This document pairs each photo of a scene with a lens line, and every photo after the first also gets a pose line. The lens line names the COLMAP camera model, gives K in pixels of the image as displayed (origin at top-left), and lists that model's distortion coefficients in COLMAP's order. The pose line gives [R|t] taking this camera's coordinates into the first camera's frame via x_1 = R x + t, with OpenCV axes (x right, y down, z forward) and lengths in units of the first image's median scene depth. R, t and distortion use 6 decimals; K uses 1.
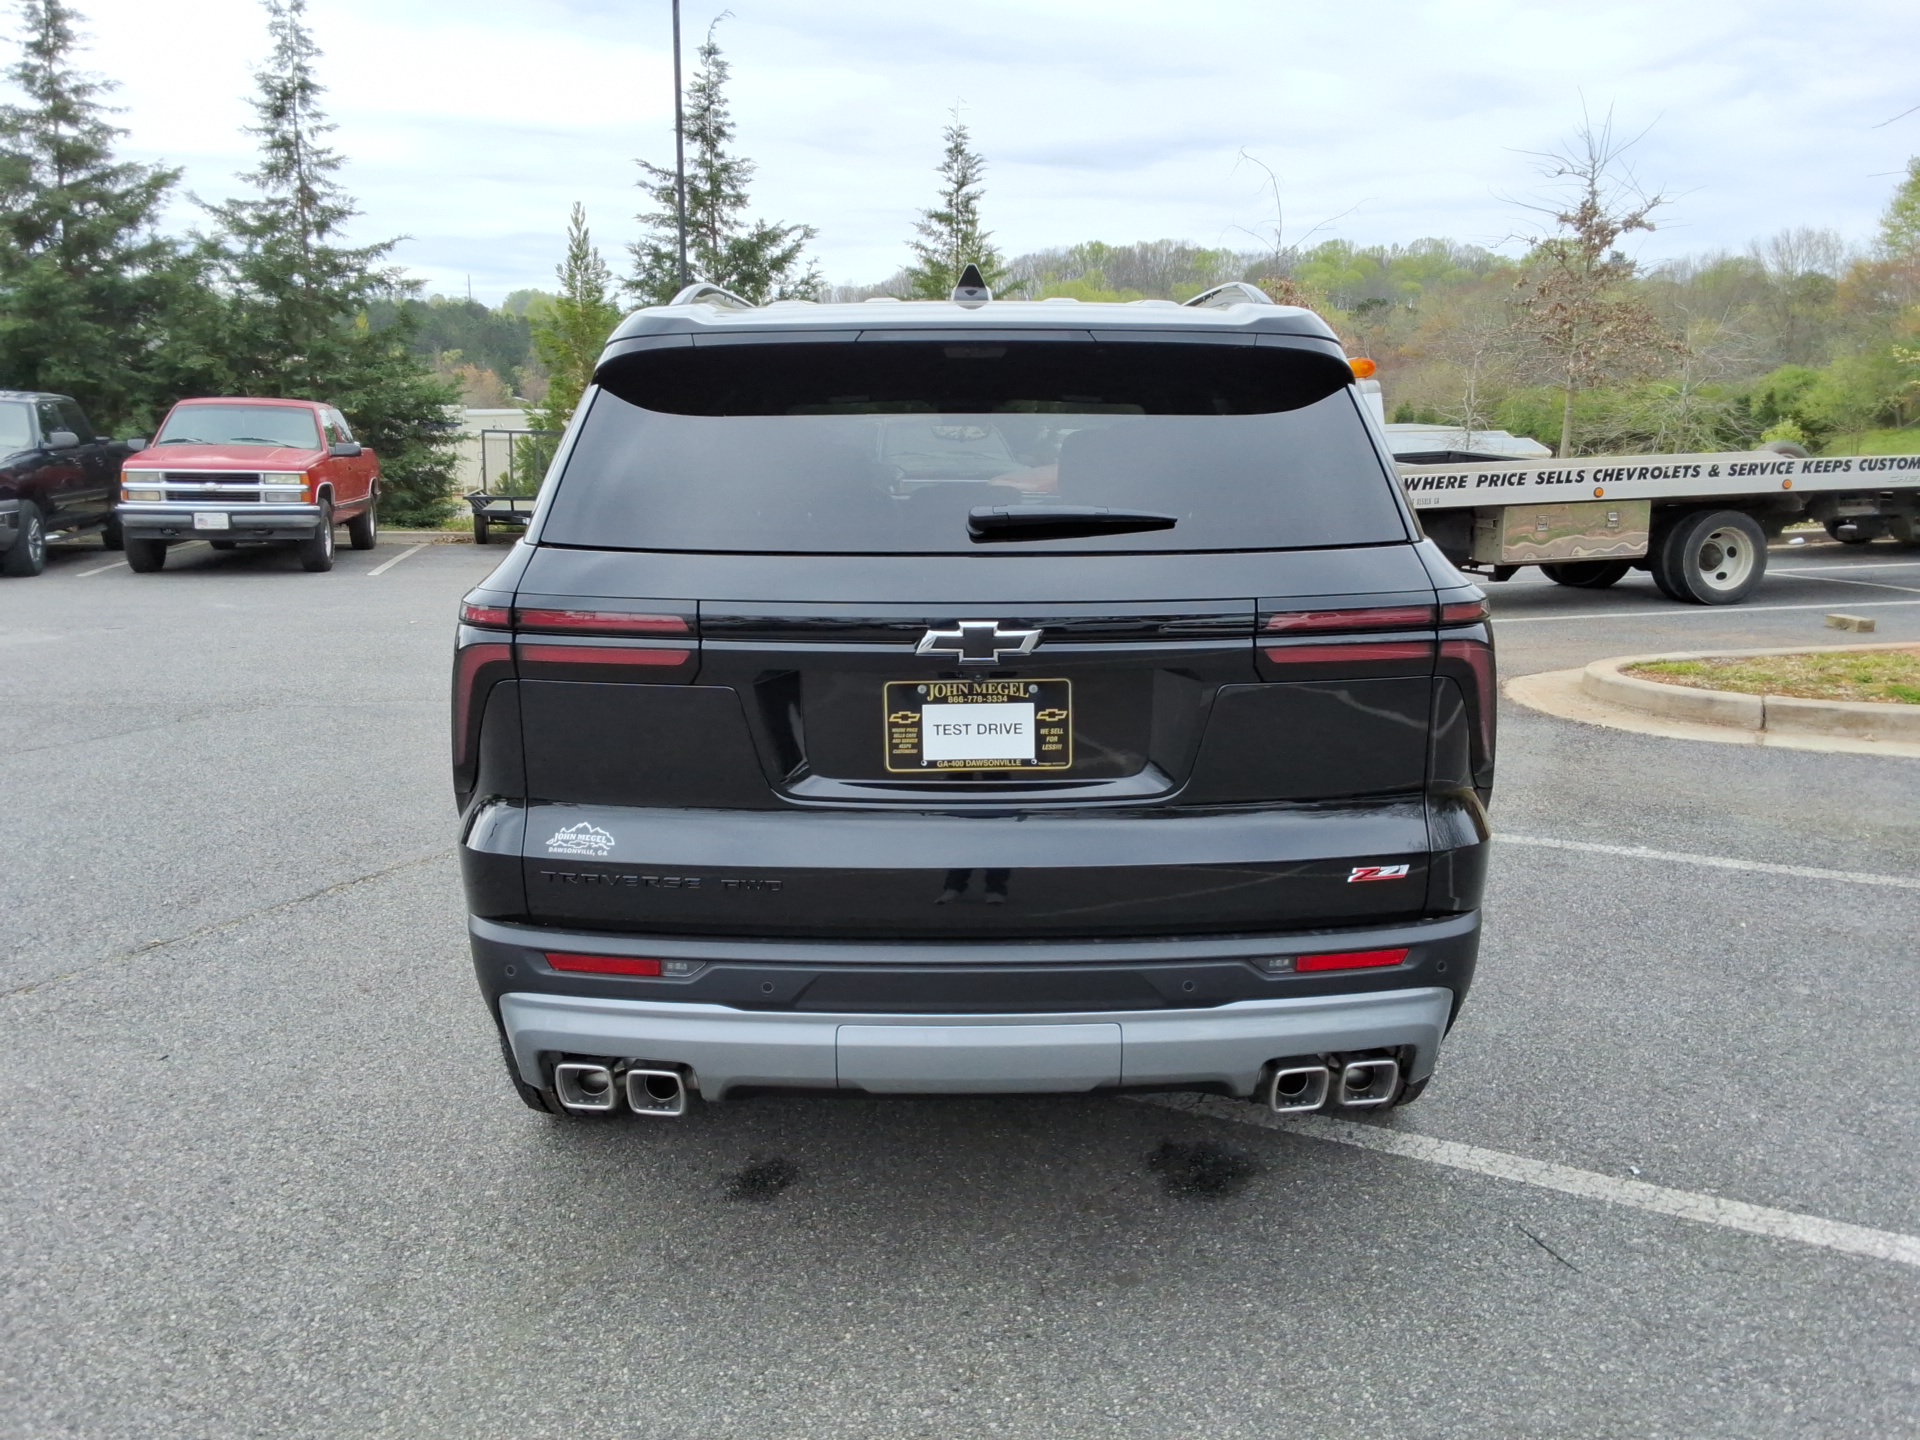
lens RADIAL K [[1528.3, 0, 968.9], [0, 1528.3, 695.1], [0, 0, 1]] dist [0.092716, -0.126299]
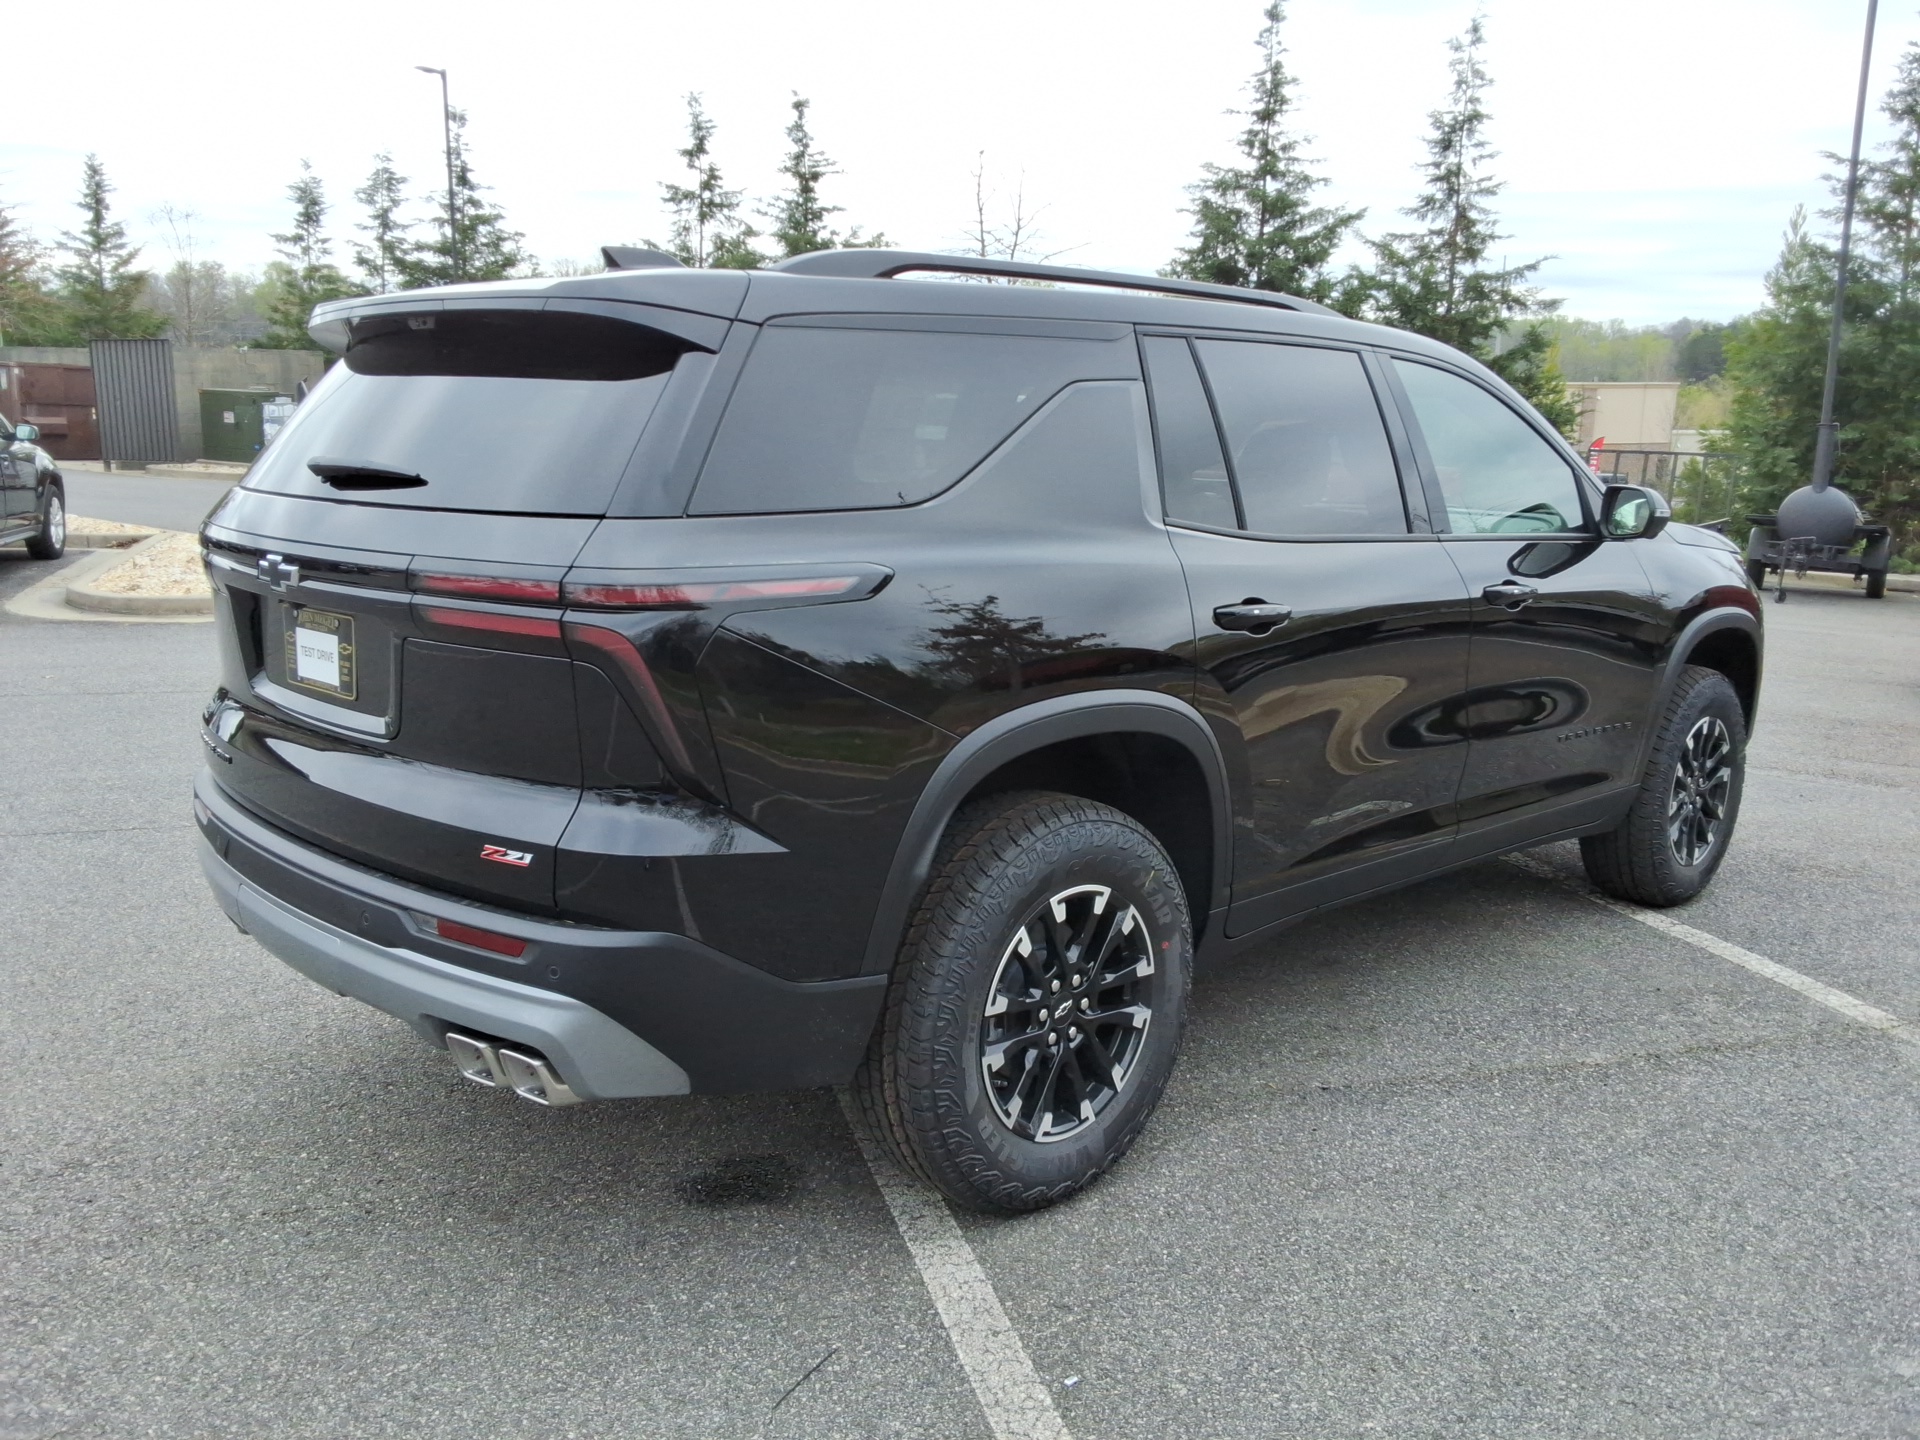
lens RADIAL K [[1524.1, 0, 972.3], [0, 1524.1, 709.7], [0, 0, 1]] dist [0.098063, -0.141718]
pose [[0.696717, 0.140651, -0.703422, 0.123036], [-0.145355, 0.987928, 0.053570, -0.007332], [0.702465, 0.064923, 0.708751, 0.056775]]
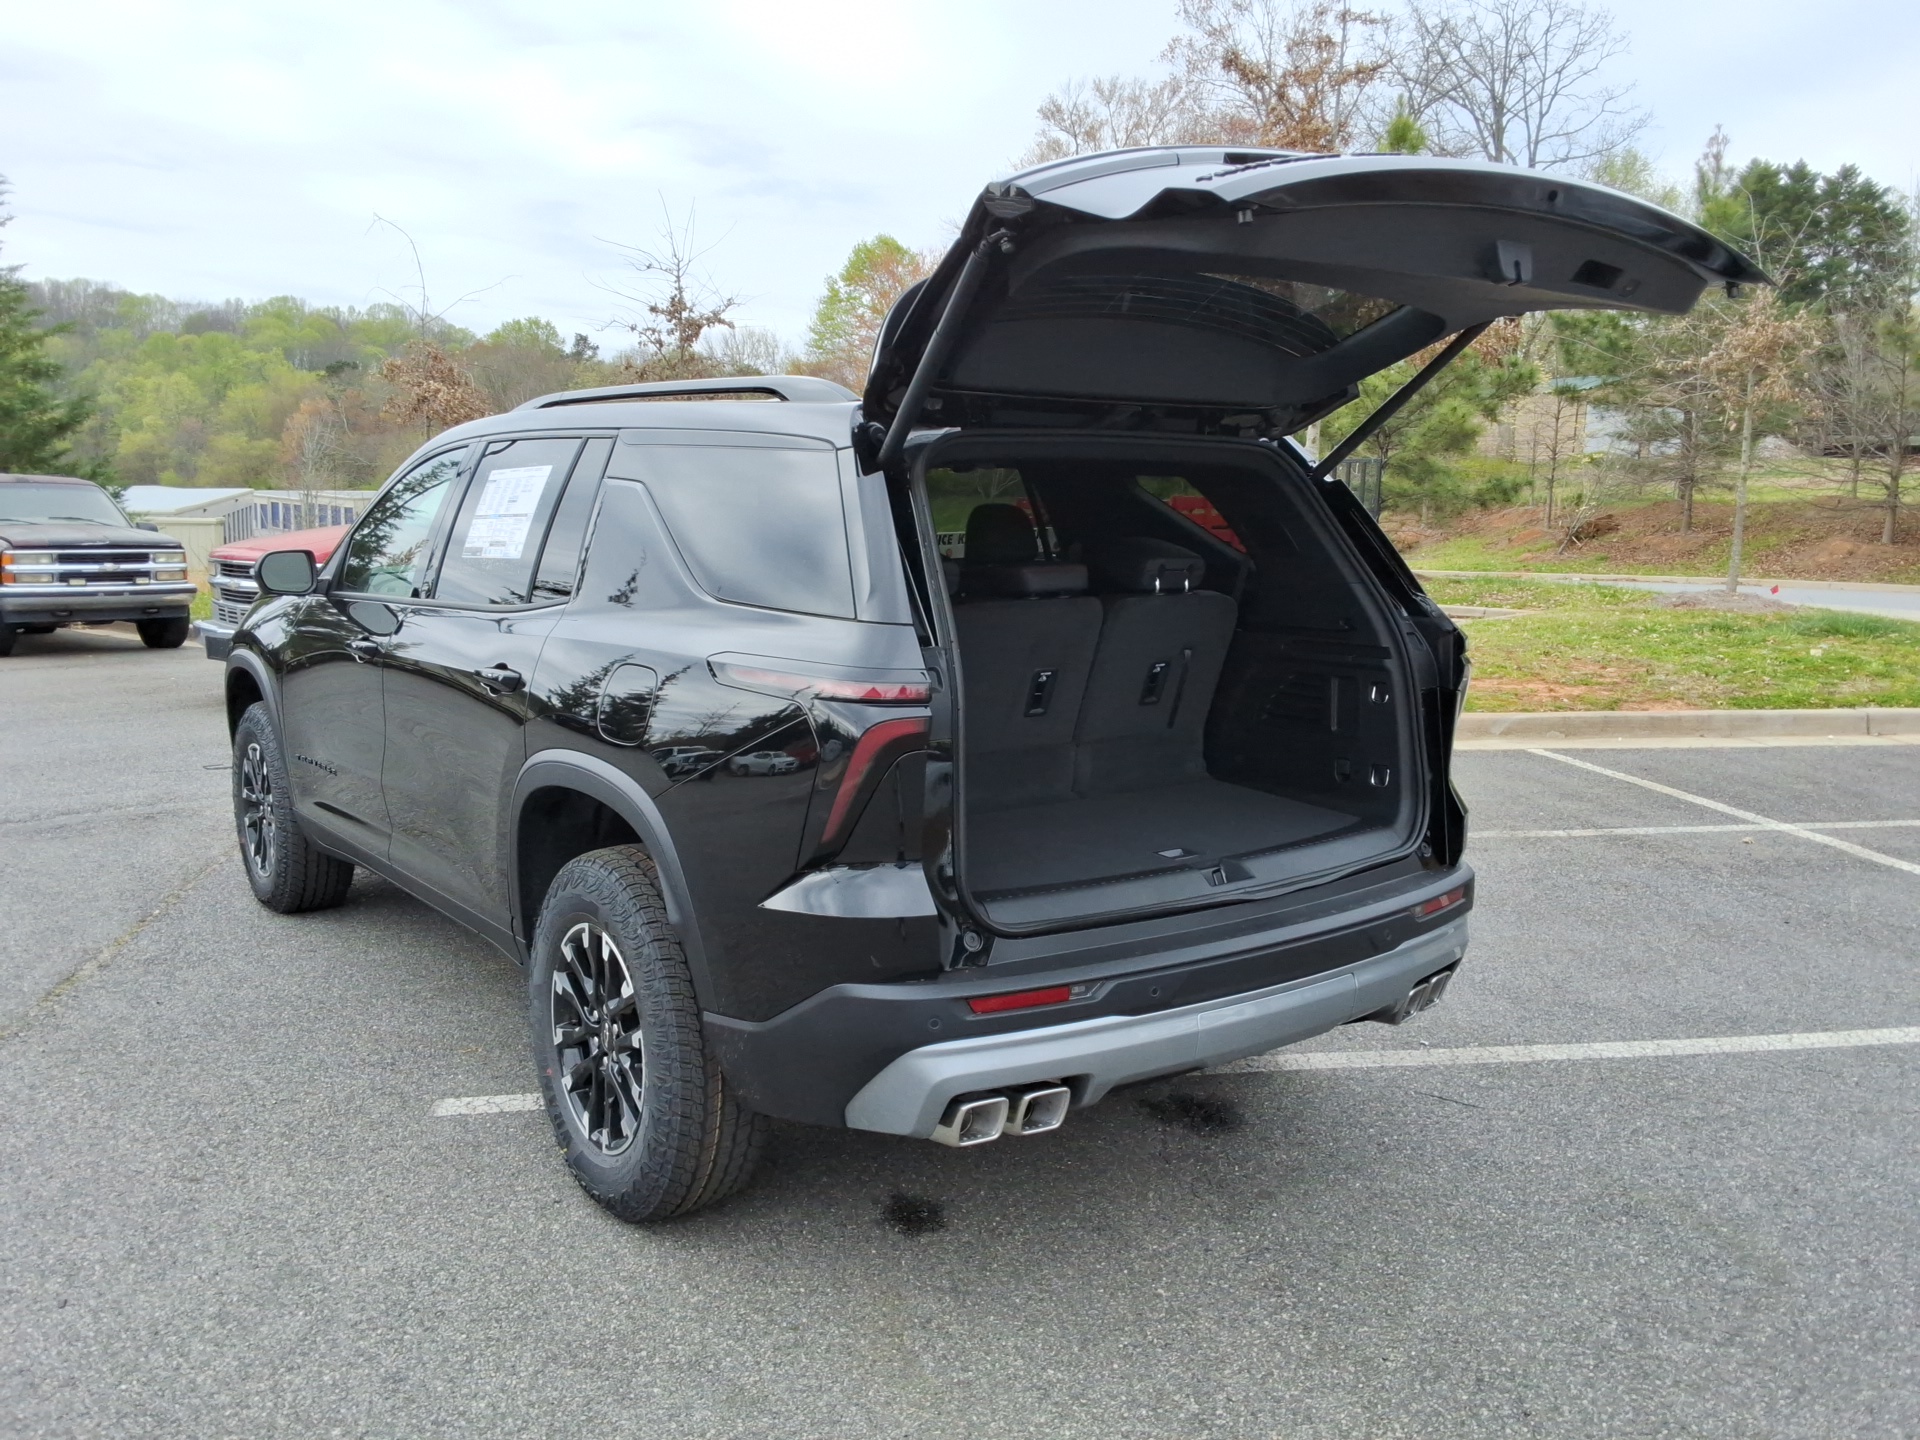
lens RADIAL K [[1518.5, 0, 975.6], [0, 1518.5, 716.0], [0, 0, 1]] dist [0.126769, -0.184820]
pose [[0.804560, -0.076712, 0.588896, -0.097115], [0.094266, 0.995547, 0.000897, -0.003467], [-0.586342, 0.054791, 0.808208, 0.013760]]
